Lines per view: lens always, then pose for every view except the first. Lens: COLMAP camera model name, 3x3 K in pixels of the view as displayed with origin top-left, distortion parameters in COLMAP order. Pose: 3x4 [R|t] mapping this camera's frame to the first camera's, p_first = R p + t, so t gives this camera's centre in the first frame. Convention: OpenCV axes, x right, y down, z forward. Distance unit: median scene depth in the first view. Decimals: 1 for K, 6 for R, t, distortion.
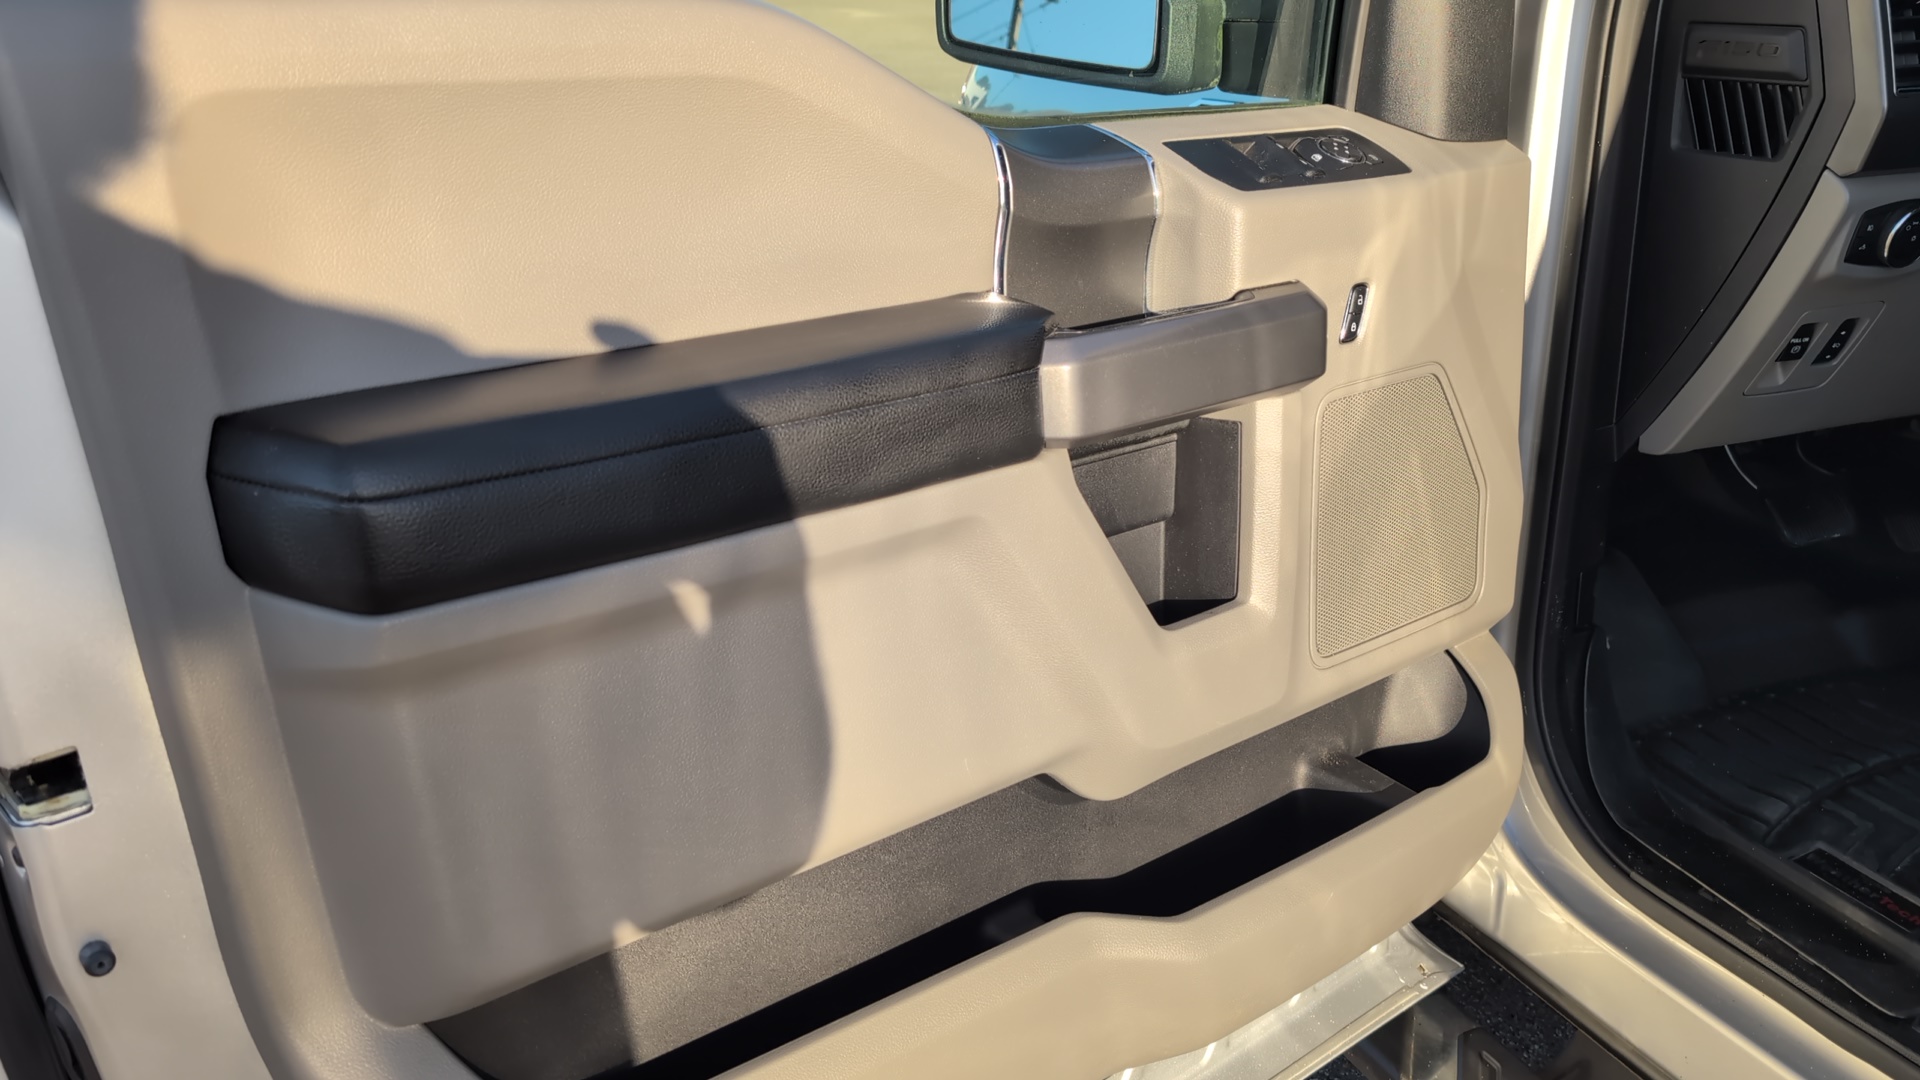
lens RADIAL K [[1624.3, 0, 960.0], [0, 1624.3, 540.0], [0, 0, 1]] dist [0.028269, -0.015767]
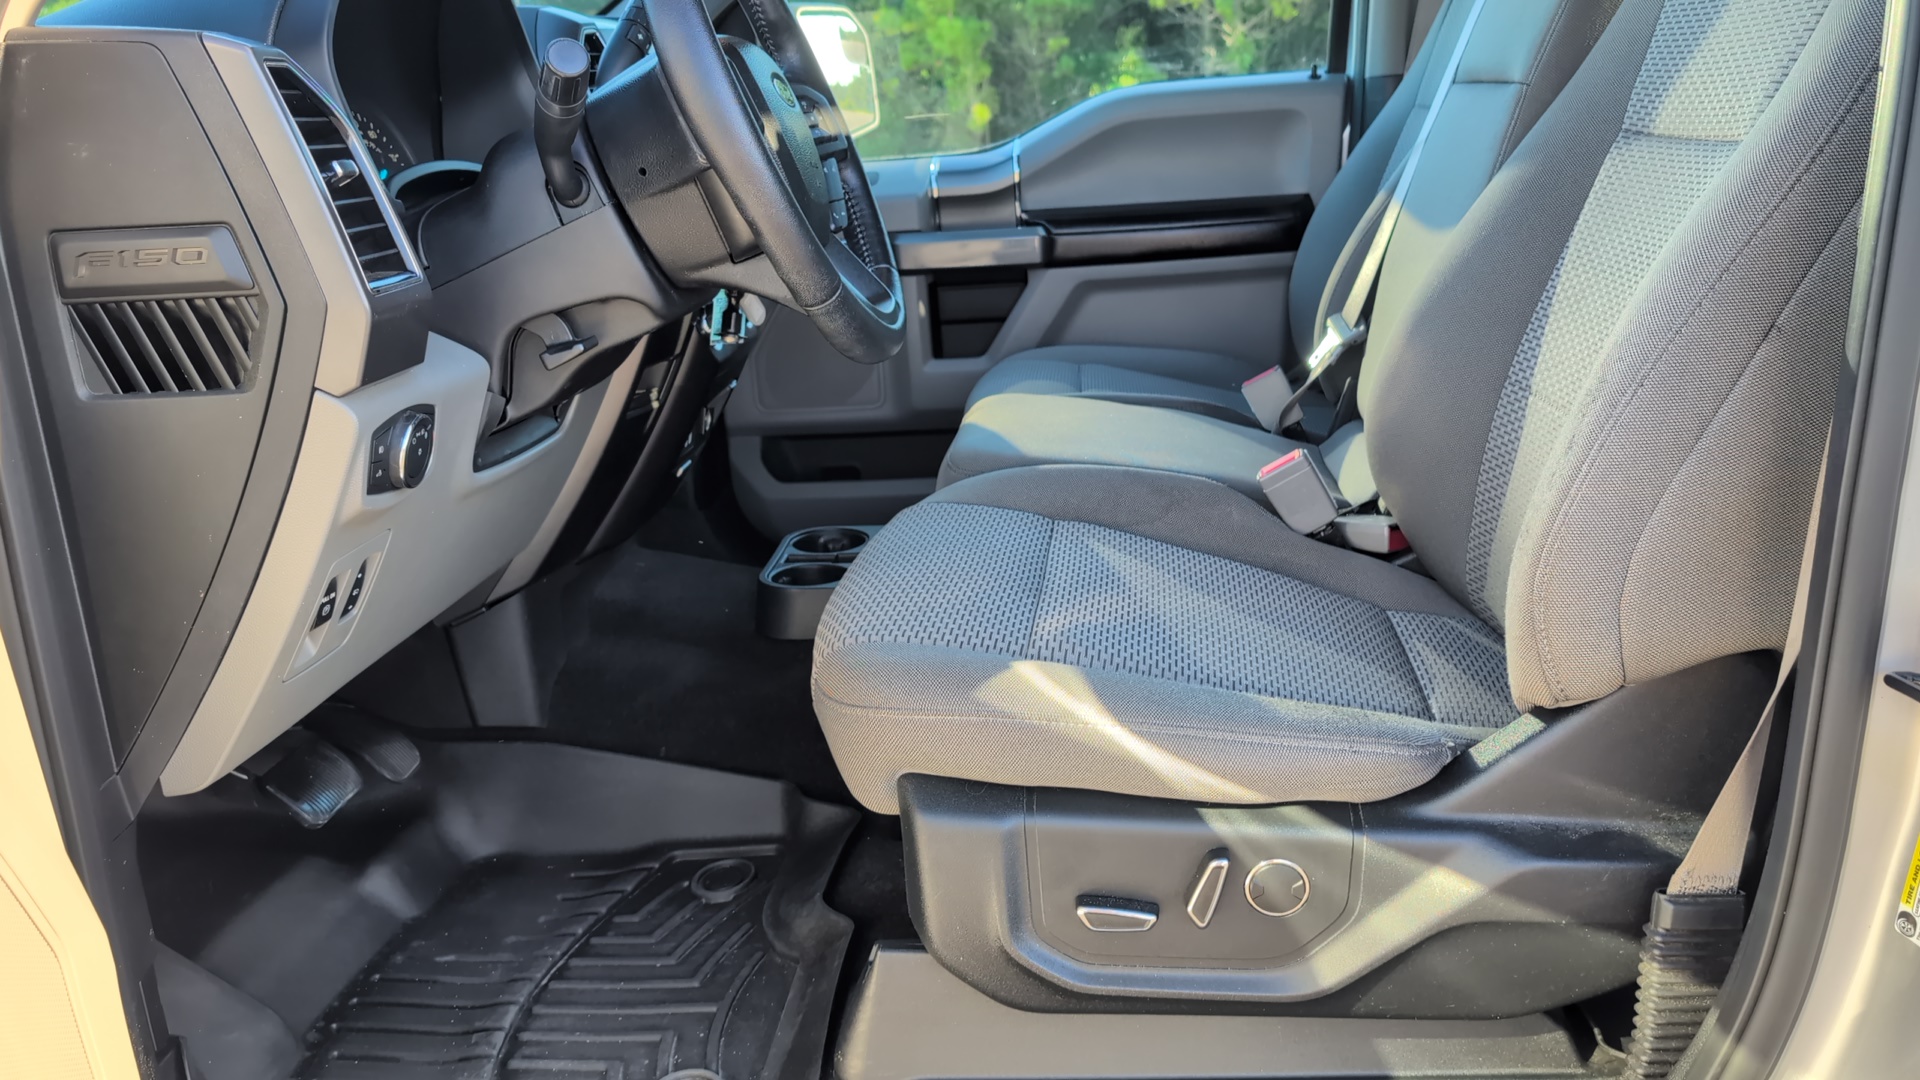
lens RADIAL K [[1624.3, 0, 960.0], [0, 1624.3, 540.0], [0, 0, 1]] dist [0.028269, -0.015767]
pose [[0.471621, -0.234535, 0.850039, -0.015587], [0.346052, 0.935876, 0.066220, -0.094868], [-0.811062, 0.262927, 0.522540, 0.322807]]
